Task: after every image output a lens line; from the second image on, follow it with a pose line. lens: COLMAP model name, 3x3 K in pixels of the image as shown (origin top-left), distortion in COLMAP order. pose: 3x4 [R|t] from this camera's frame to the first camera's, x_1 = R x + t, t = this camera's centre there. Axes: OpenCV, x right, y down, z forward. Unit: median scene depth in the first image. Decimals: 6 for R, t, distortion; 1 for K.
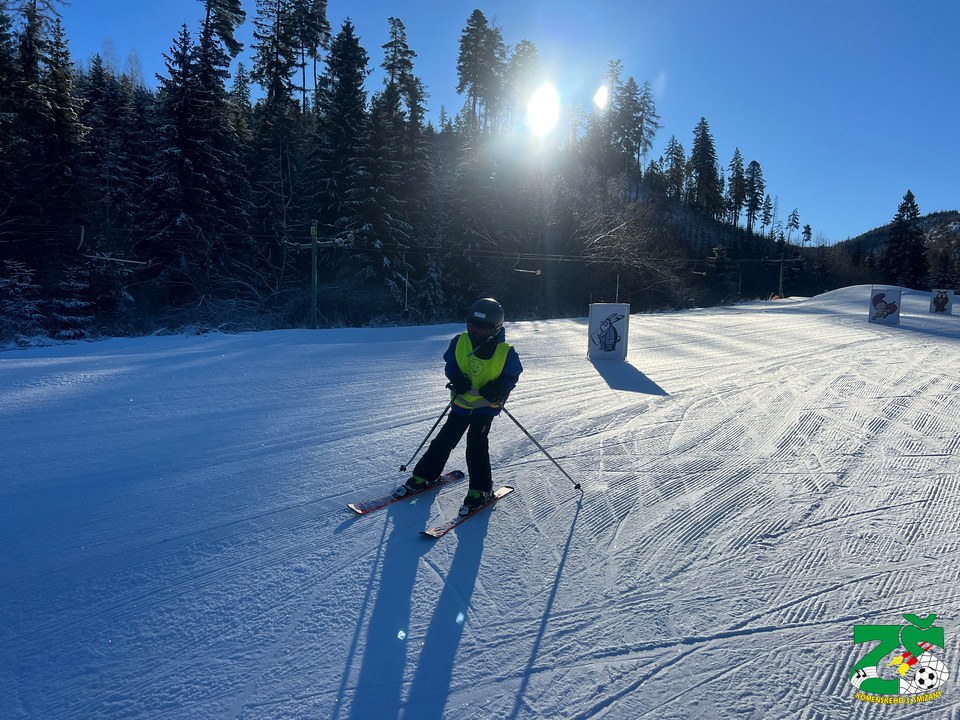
lens RADIAL K [[714.2, 0, 475.2], [0, 714.2, 365.7], [0, 0, 1]] dist [0.060774, -0.068470]
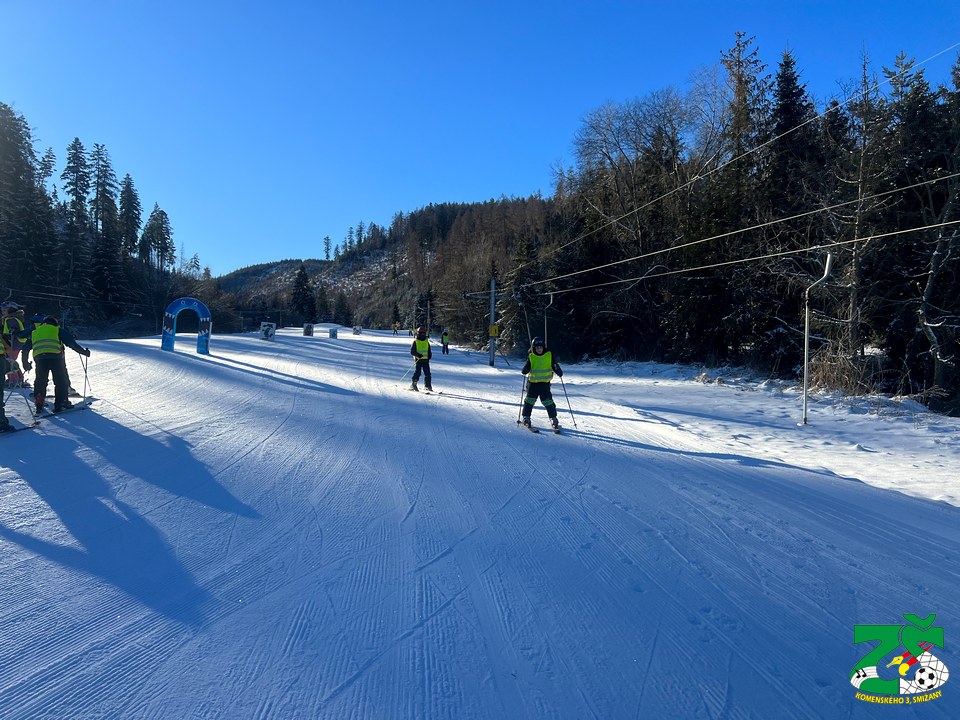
lens RADIAL K [[714.2, 0, 476.9], [0, 714.2, 369.0], [0, 0, 1]] dist [0.060774, -0.068470]
pose [[0.676424, -0.031972, 0.735818, -0.779870], [0.058062, 0.998263, -0.010000, 0.085703], [-0.734220, 0.049487, 0.677106, -0.892093]]
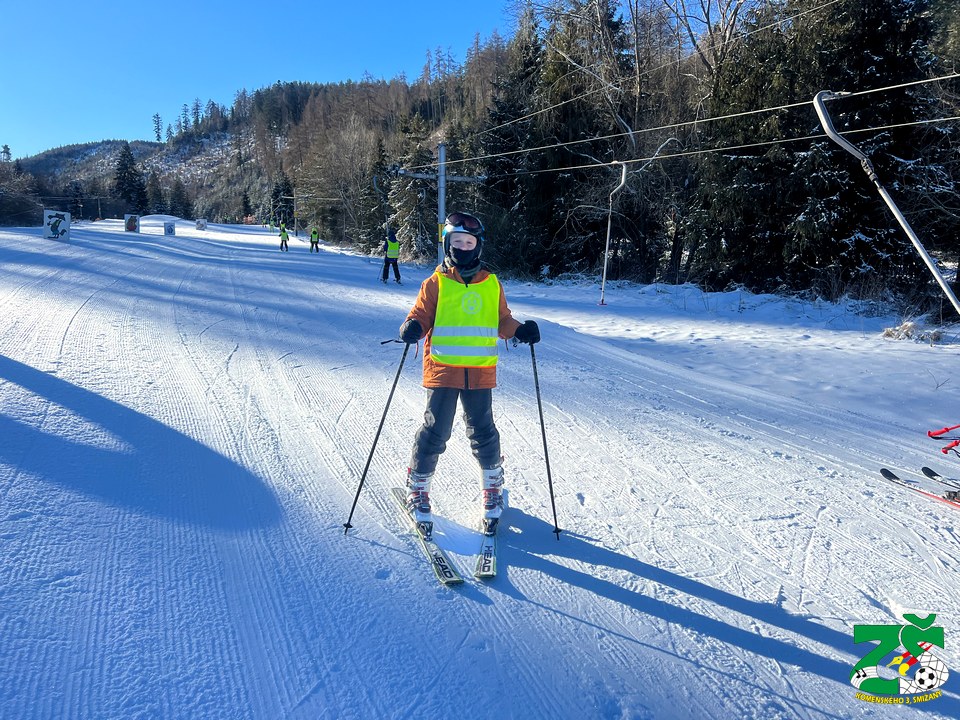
lens RADIAL K [[714.2, 0, 488.2], [0, 714.2, 361.2], [0, 0, 1]] dist [0.060774, -0.068470]
pose [[0.507259, -0.141295, 0.850132, -0.650038], [0.054743, 0.989759, 0.131838, 0.067733], [-0.860053, -0.020337, 0.509799, -0.717723]]
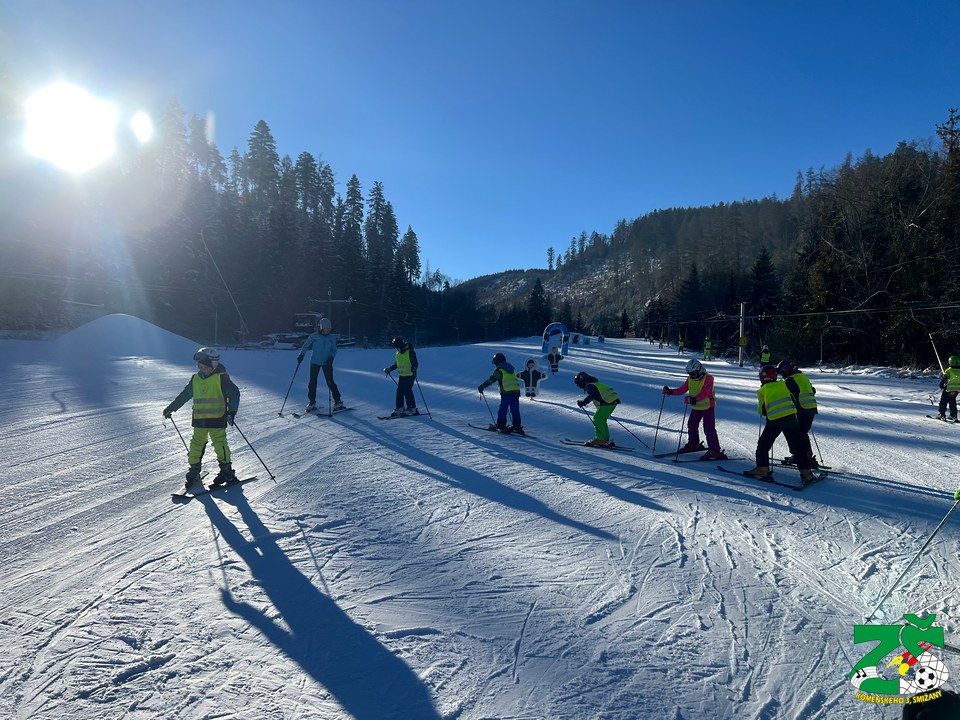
lens RADIAL K [[714.2, 0, 474.8], [0, 714.2, 384.5], [0, 0, 1]] dist [0.060774, -0.068470]
pose [[0.864266, -0.022858, 0.502516, -0.997715], [0.033289, 0.999376, -0.011794, 0.096855], [-0.501933, 0.026922, 0.864487, -1.049348]]
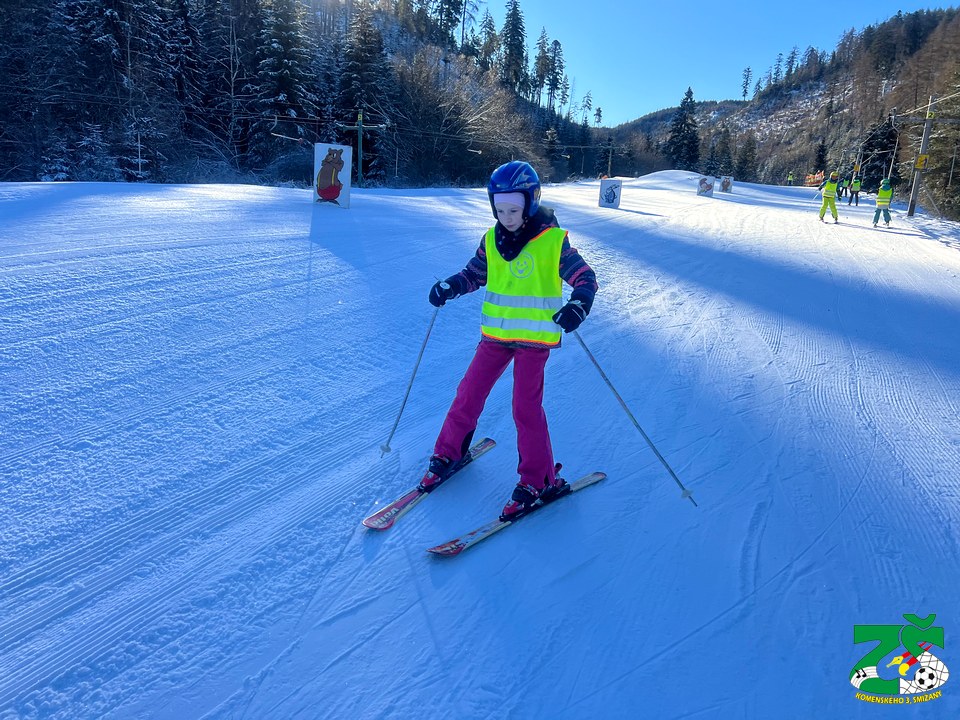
lens RADIAL K [[714.2, 0, 475.3], [0, 714.2, 363.6], [0, 0, 1]] dist [0.060774, -0.068470]
pose [[0.960187, -0.030994, 0.277634, -0.184296], [-0.017363, 0.985284, 0.170043, 0.021561], [-0.278818, -0.168093, 0.945518, -0.225636]]
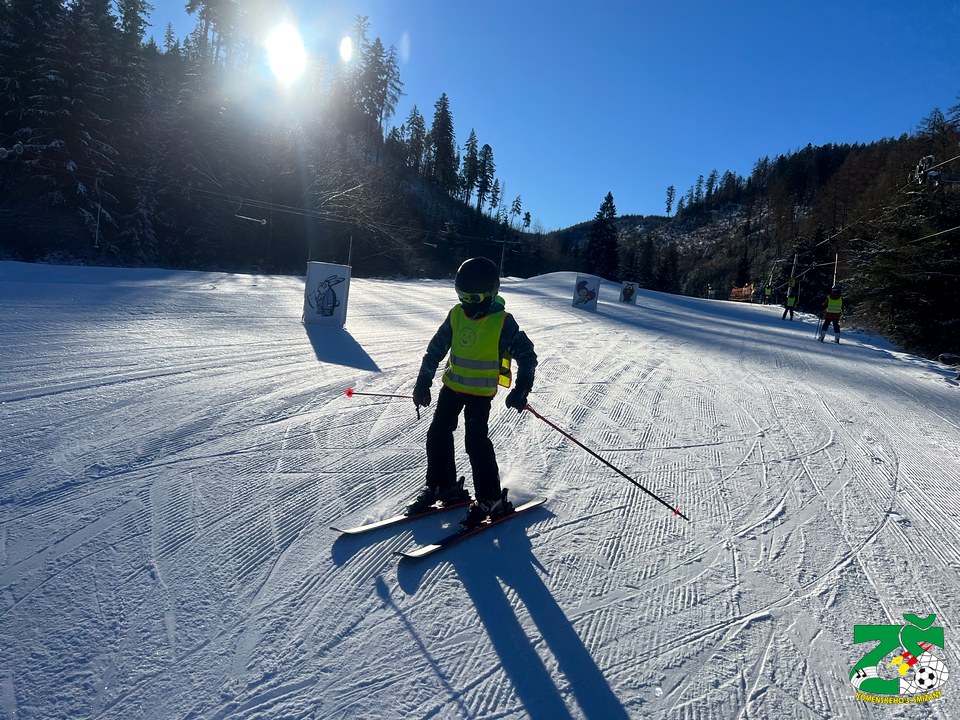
lens RADIAL K [[714.2, 0, 479.8], [0, 714.2, 365.4], [0, 0, 1]] dist [0.060774, -0.068470]
pose [[0.927692, 0.048522, 0.370180, 0.006973], [-0.067647, 0.996953, 0.038851, -0.001342], [-0.367167, -0.061083, 0.928147, 0.015749]]
